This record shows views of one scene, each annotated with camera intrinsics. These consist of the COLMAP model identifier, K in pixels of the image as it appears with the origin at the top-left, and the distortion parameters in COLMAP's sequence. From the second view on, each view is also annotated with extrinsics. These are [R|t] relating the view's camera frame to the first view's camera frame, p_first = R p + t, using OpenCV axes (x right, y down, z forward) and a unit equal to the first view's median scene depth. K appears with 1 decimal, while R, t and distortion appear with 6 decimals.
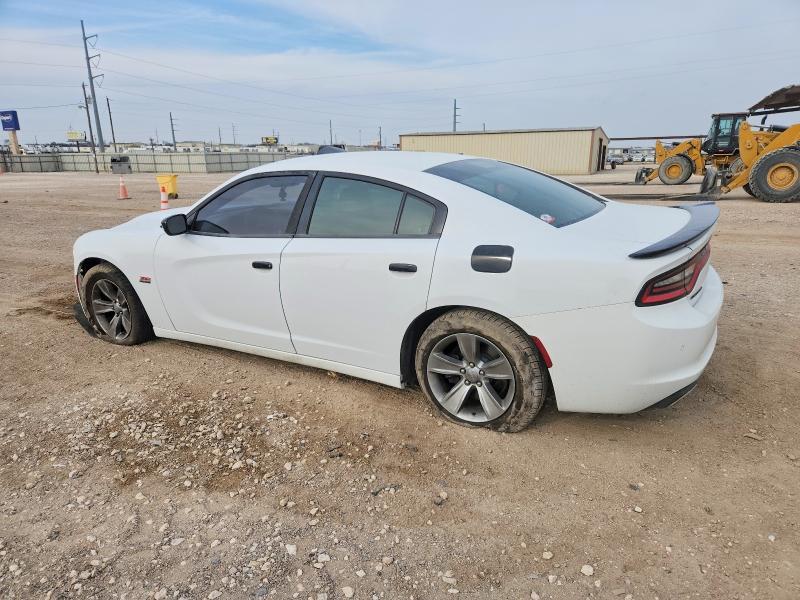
lens RADIAL K [[581.7, 0, 398.3], [0, 581.7, 298.8], [0, 0, 1]] dist [0.032282, -0.027226]
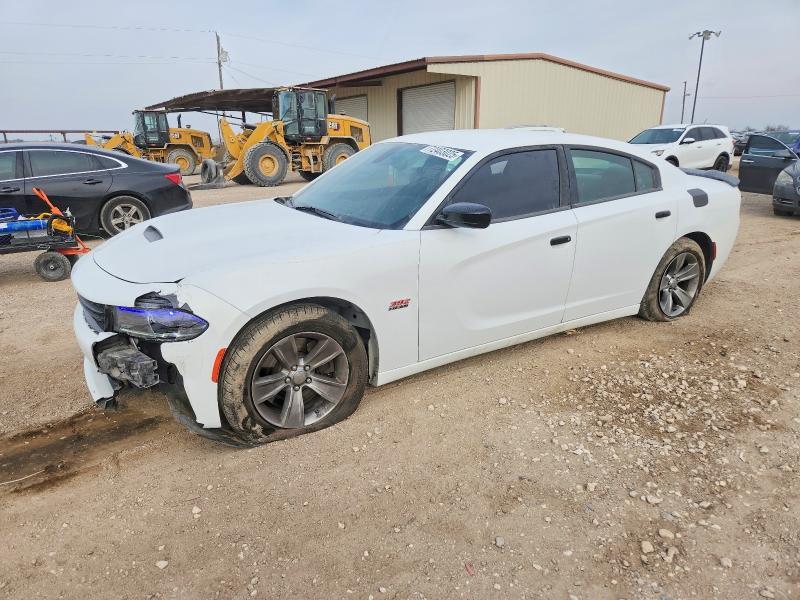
lens RADIAL K [[581.7, 0, 395.9], [0, 581.7, 299.0], [0, 0, 1]] dist [0.032282, -0.027226]
pose [[0.428230, -0.227815, 0.874482, -0.467100], [0.226690, 0.963840, 0.140085, -0.061548], [-0.874775, 0.138248, 0.464388, 0.301132]]
